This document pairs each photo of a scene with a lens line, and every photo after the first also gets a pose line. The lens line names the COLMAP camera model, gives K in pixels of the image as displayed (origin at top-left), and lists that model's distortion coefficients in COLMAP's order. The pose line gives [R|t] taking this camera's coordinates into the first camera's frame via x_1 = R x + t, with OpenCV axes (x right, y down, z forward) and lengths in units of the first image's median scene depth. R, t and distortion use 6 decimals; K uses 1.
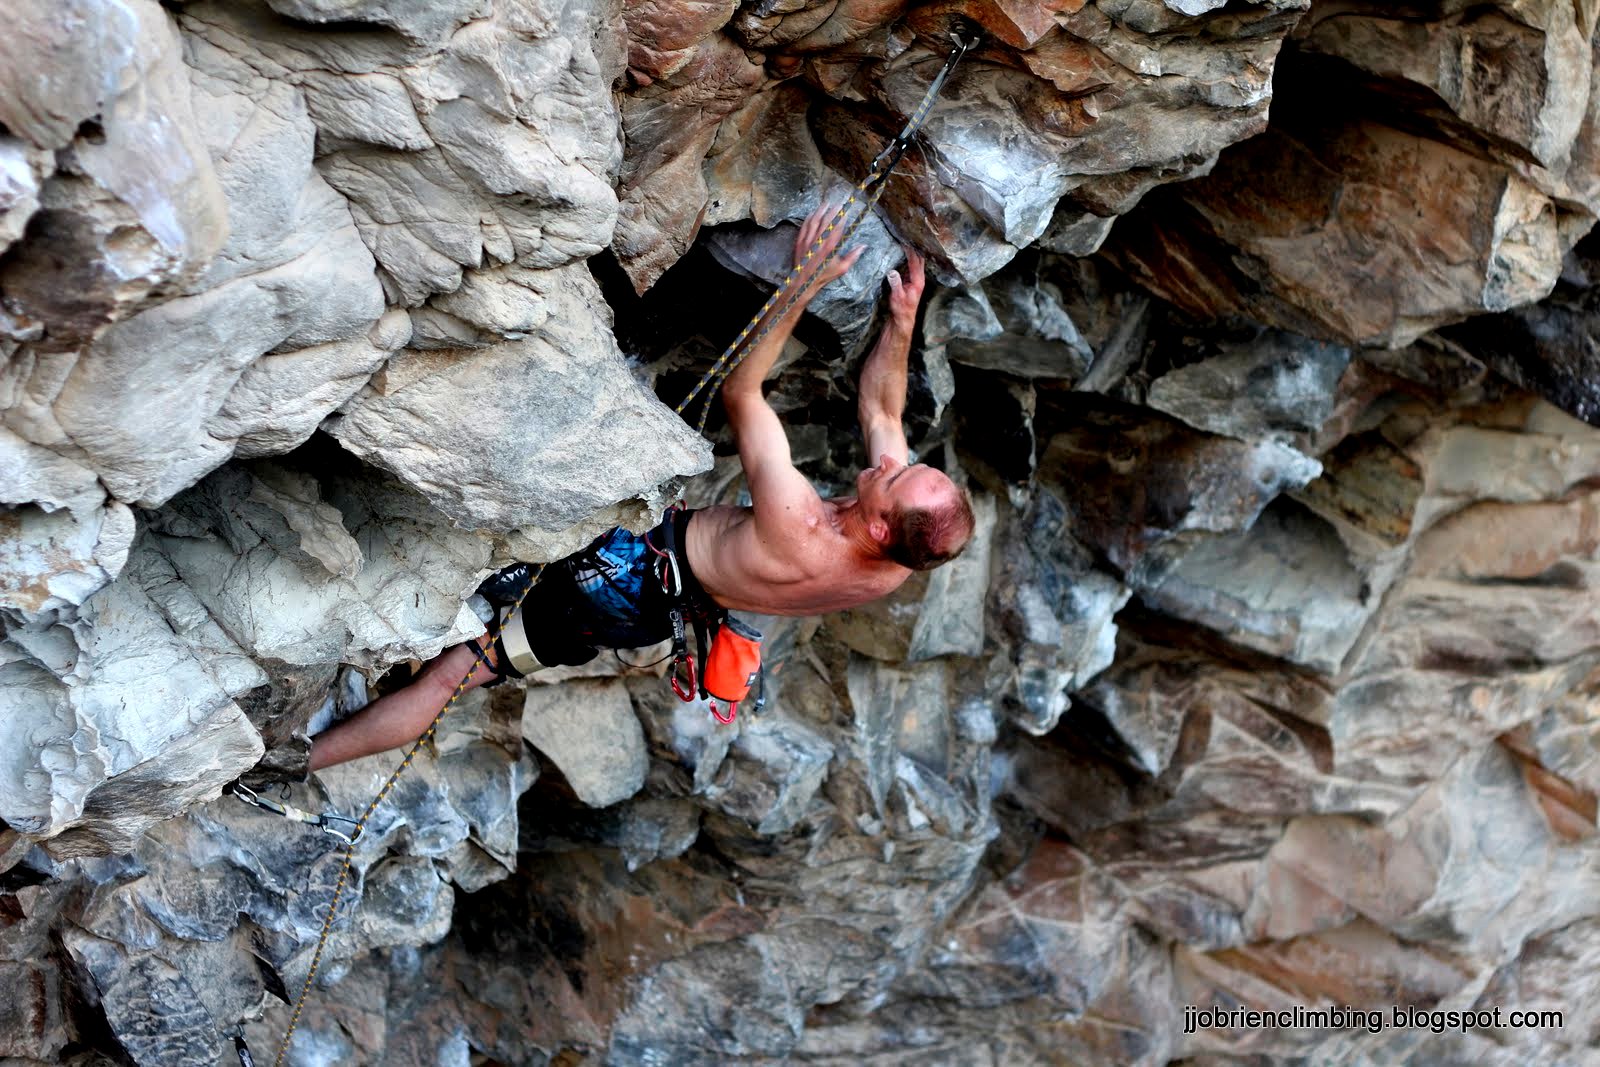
lens RADIAL K [[3690.3, 0, 800.0], [0, 3690.3, 533.5], [0, 0, 1]] dist [-0.049115, -0.163068]
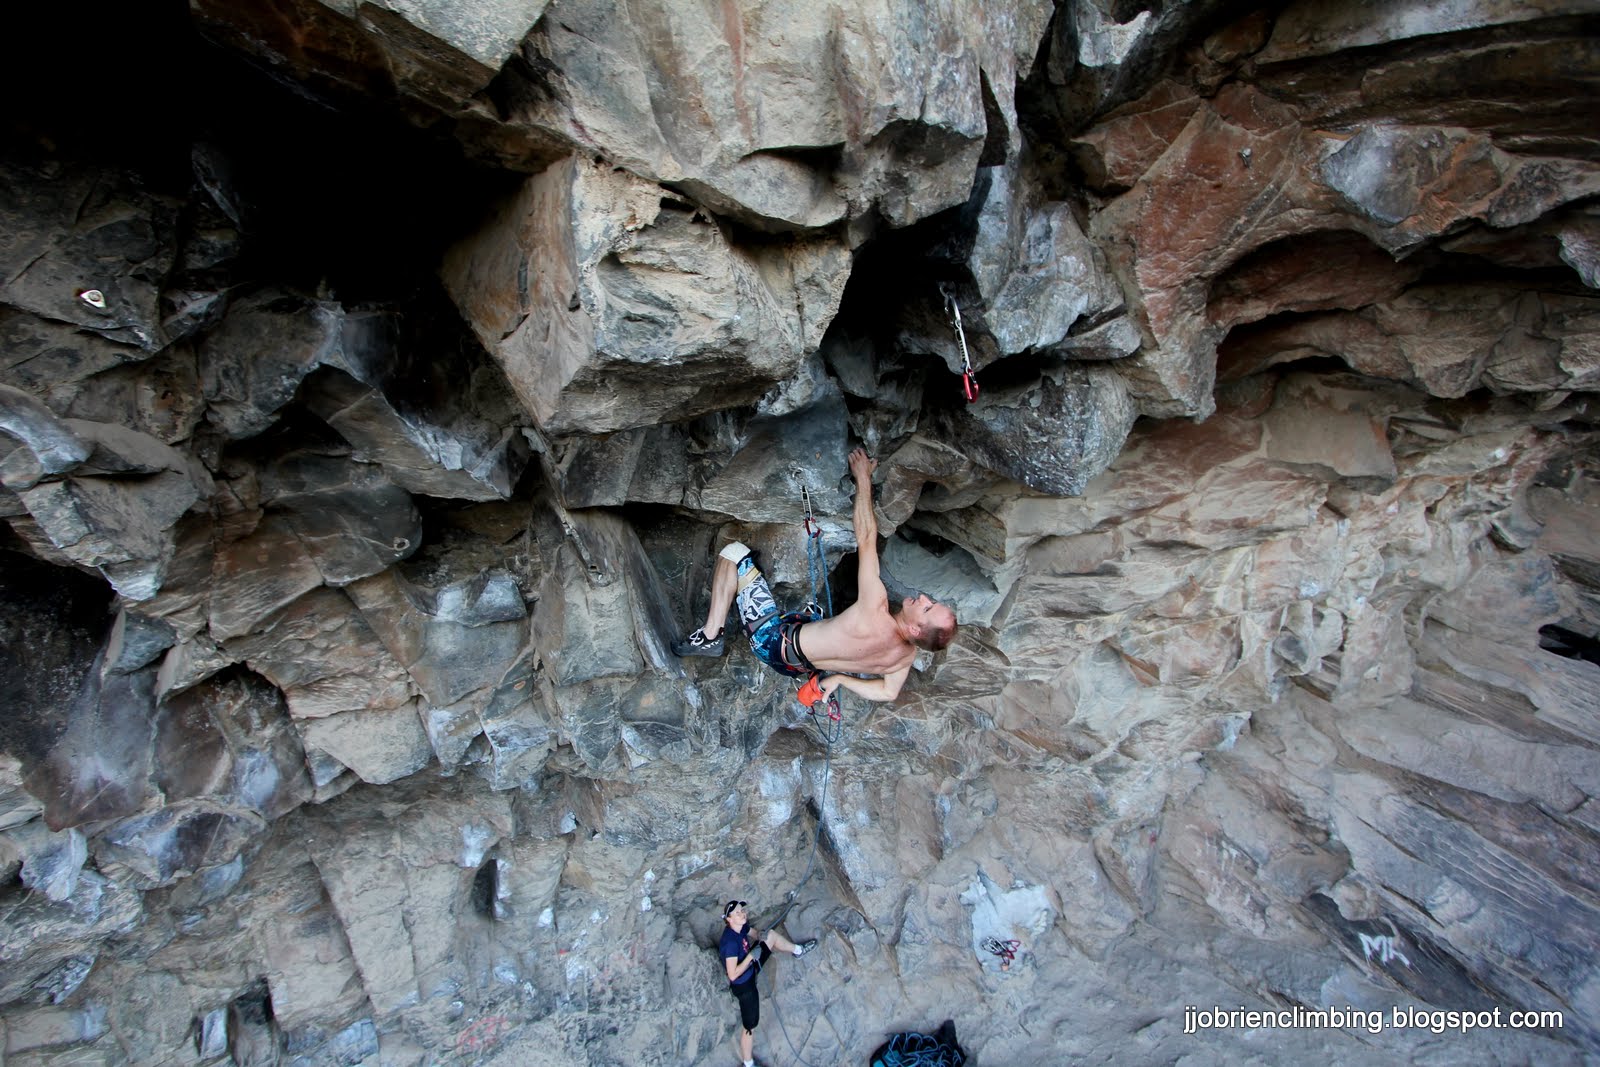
lens RADIAL K [[726.1, 0, 780.0], [0, 726.1, 549.5], [0, 0, 1]] dist [-0.014418, 0.000018]
pose [[0.931044, -0.077890, -0.356498, 0.178229], [0.082359, 0.996599, -0.002653, -0.011670], [0.355492, -0.026891, 0.934292, 0.575242]]
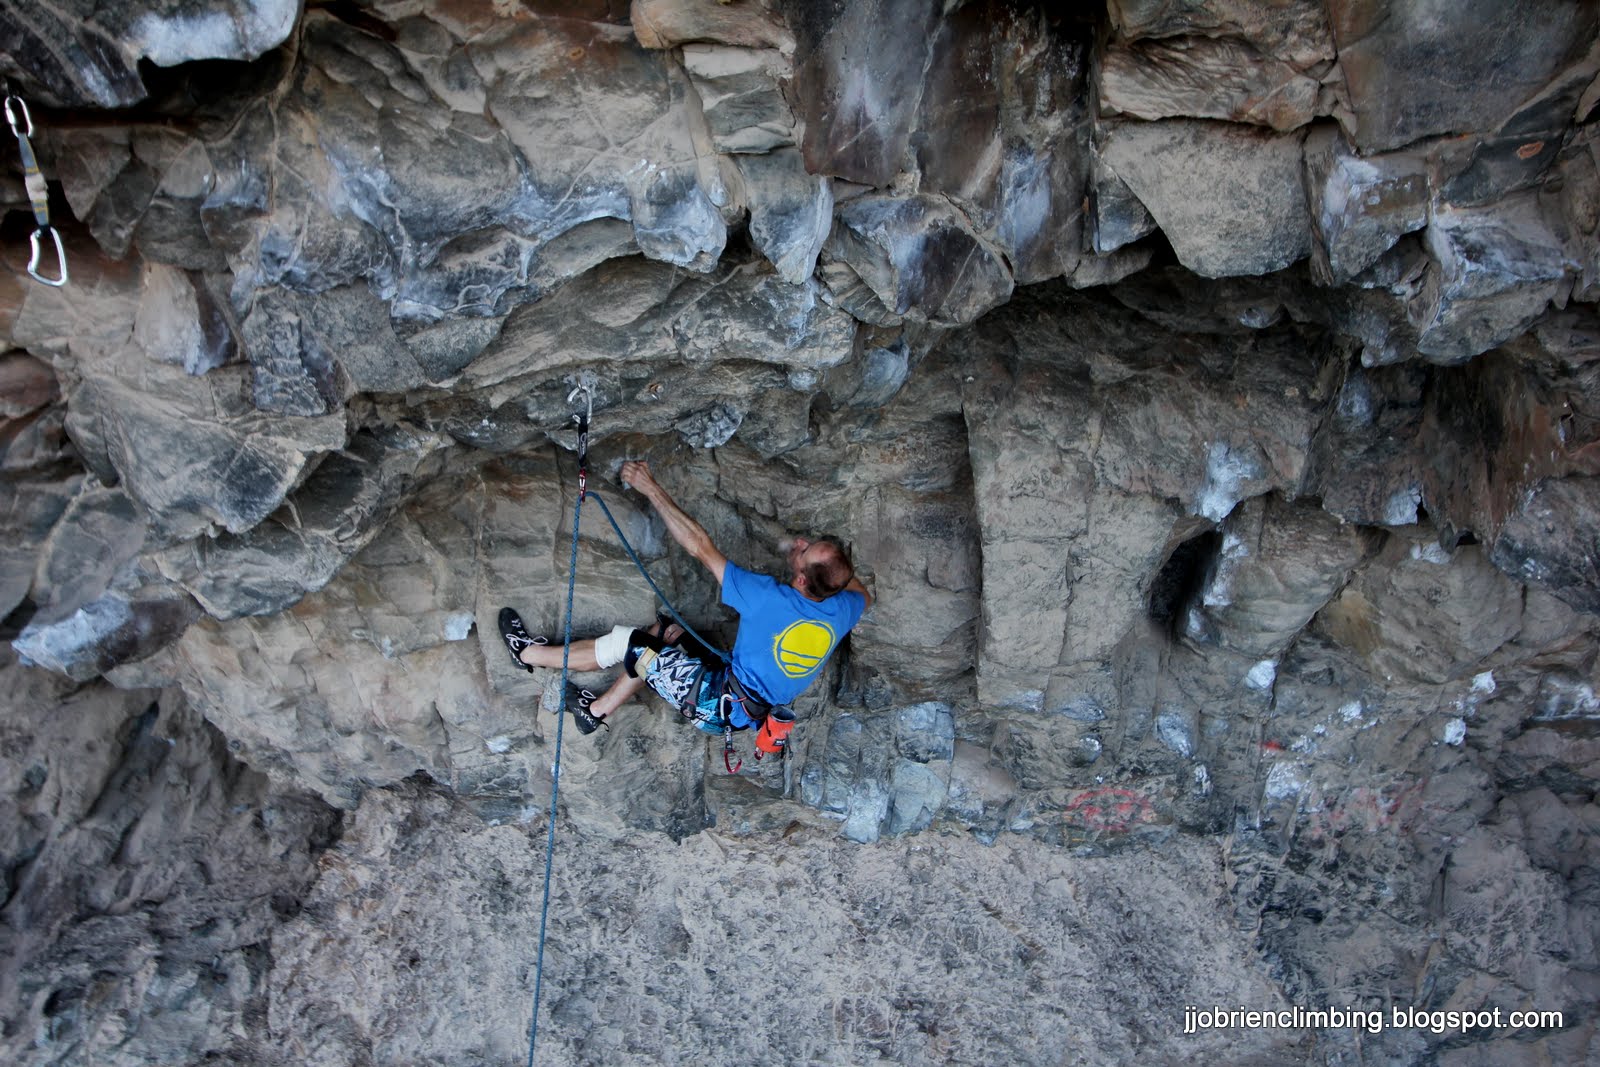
lens RADIAL K [[1515.3, 0, 781.4], [0, 1515.3, 539.1], [0, 0, 1]] dist [0.000274, 0.019581]
pose [[0.554402, 0.321479, -0.767652, 0.139202], [-0.096619, 0.941008, 0.324298, 0.019615], [0.826622, -0.105621, 0.552757, 0.536847]]
